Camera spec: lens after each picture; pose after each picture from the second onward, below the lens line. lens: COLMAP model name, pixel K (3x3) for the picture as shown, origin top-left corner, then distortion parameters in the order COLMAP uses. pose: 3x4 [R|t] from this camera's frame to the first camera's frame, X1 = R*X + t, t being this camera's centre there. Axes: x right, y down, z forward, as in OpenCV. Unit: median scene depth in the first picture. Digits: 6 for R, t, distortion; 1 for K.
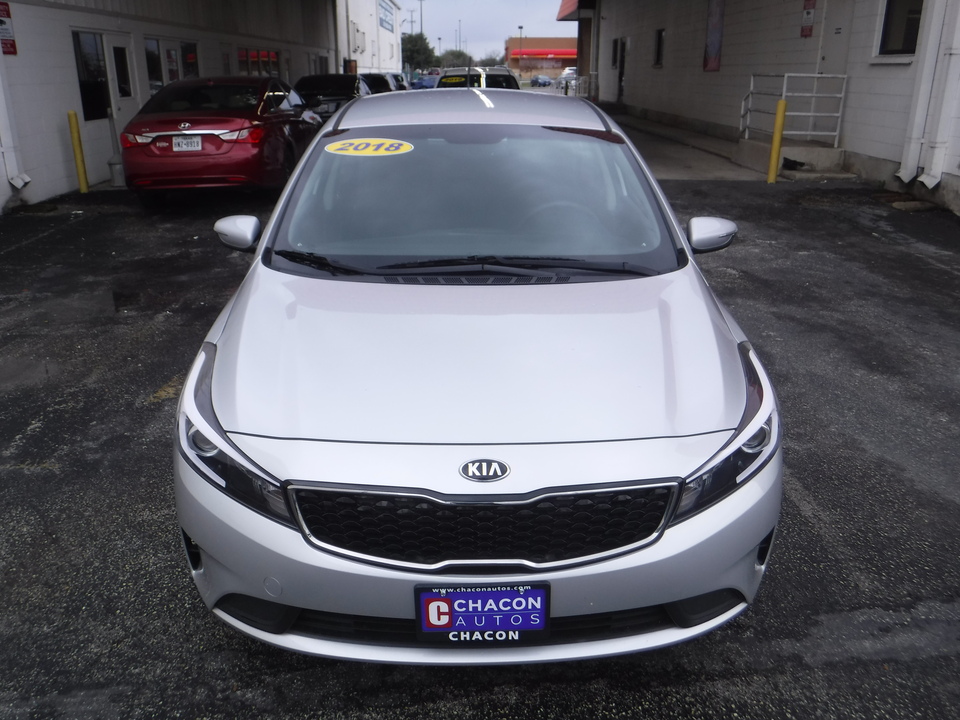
lens RADIAL K [[811.6, 0, 479.9], [0, 811.6, 444.5], [0, 0, 1]] dist [-0.092124, 0.038409]
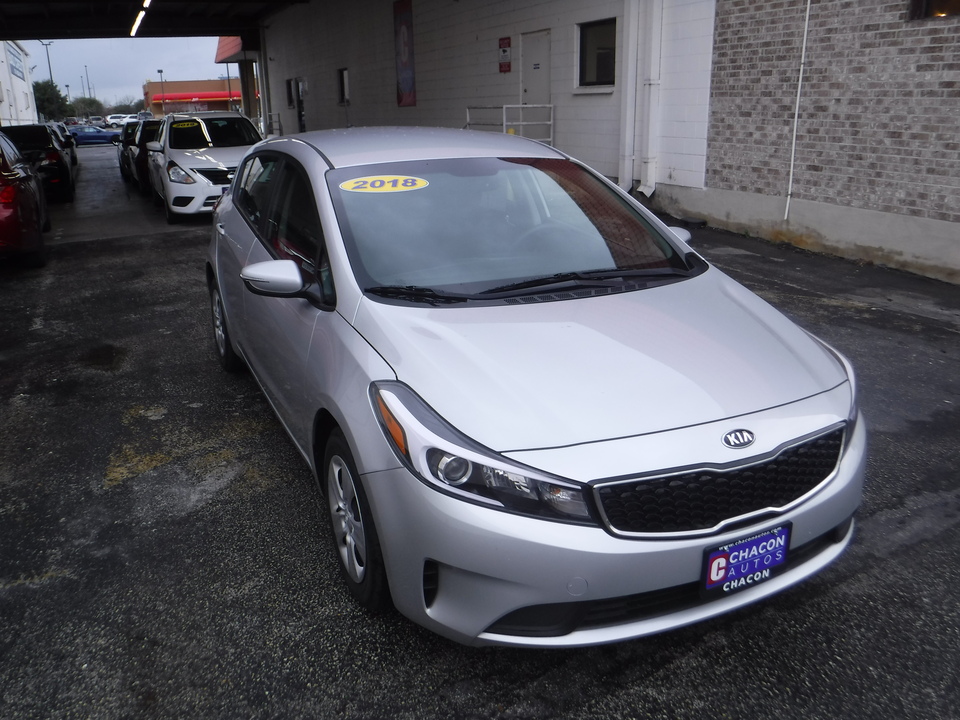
lens RADIAL K [[814.9, 0, 485.8], [0, 814.9, 450.1], [0, 0, 1]] dist [-0.085286, 0.023503]
pose [[0.904506, -0.181352, 0.385979, -0.441206], [0.195681, 0.980665, 0.002203, -0.015074], [-0.378916, 0.073536, 0.922505, 0.026665]]
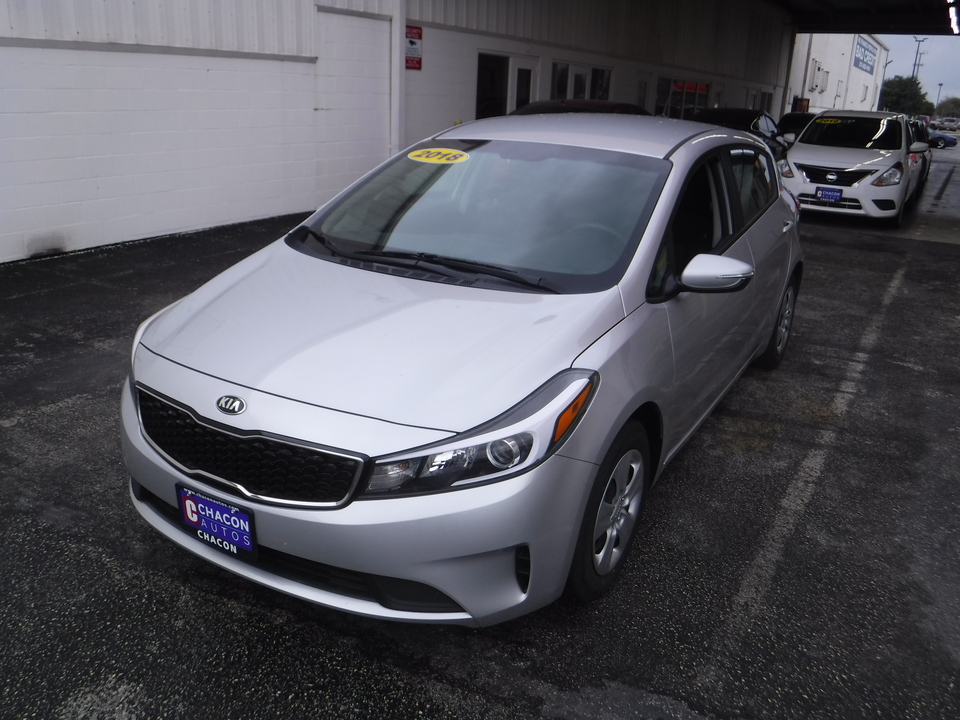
lens RADIAL K [[802.7, 0, 478.3], [0, 802.7, 451.8], [0, 0, 1]] dist [-0.065285, 0.017408]
pose [[0.837321, 0.254680, -0.483768, 0.511797], [-0.267395, 0.962585, 0.043938, -0.029435], [0.476857, 0.092567, 0.874093, 0.074422]]
